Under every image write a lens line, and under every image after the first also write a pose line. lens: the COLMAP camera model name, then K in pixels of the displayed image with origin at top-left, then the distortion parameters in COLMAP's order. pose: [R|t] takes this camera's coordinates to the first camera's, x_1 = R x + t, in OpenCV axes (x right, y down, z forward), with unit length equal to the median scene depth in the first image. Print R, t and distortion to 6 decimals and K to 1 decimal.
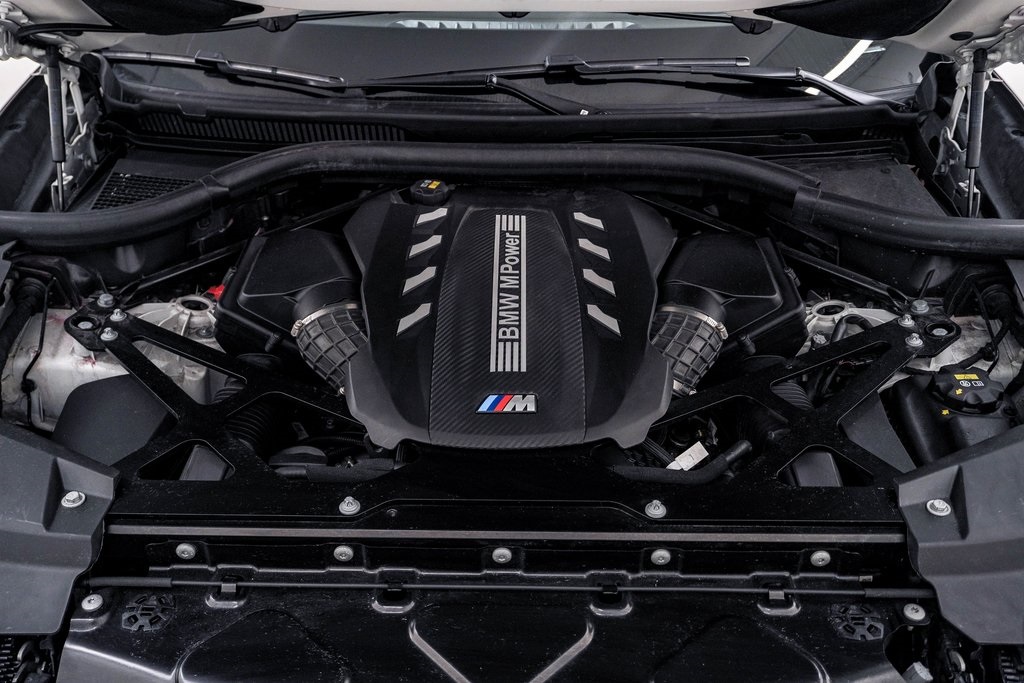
lens RADIAL K [[935.8, 0, 512.3], [0, 935.8, 338.1], [0, 0, 1]] dist [-0.016224, 0.000000]
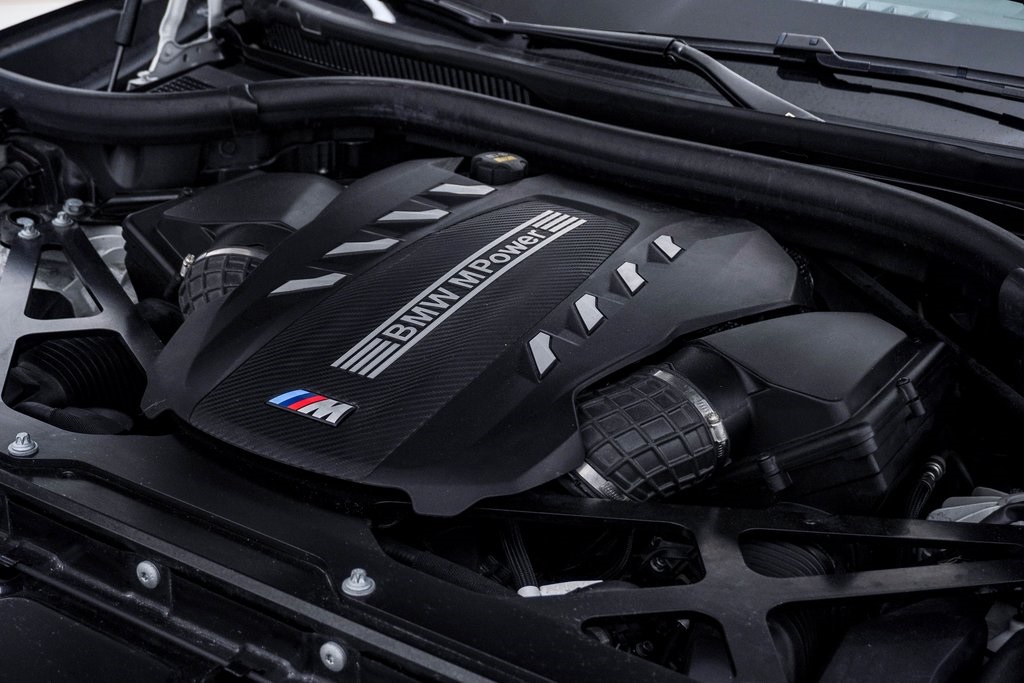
lens RADIAL K [[1483.7, 0, 510.8], [0, 1483.7, 343.4], [0, 0, 1]] dist [-0.013407, 0.000000]
pose [[0.853281, 0.249372, -0.457957, 0.516363], [-0.326121, 0.940490, -0.095514, 0.072877], [0.406886, 0.230850, 0.883828, 0.098057]]
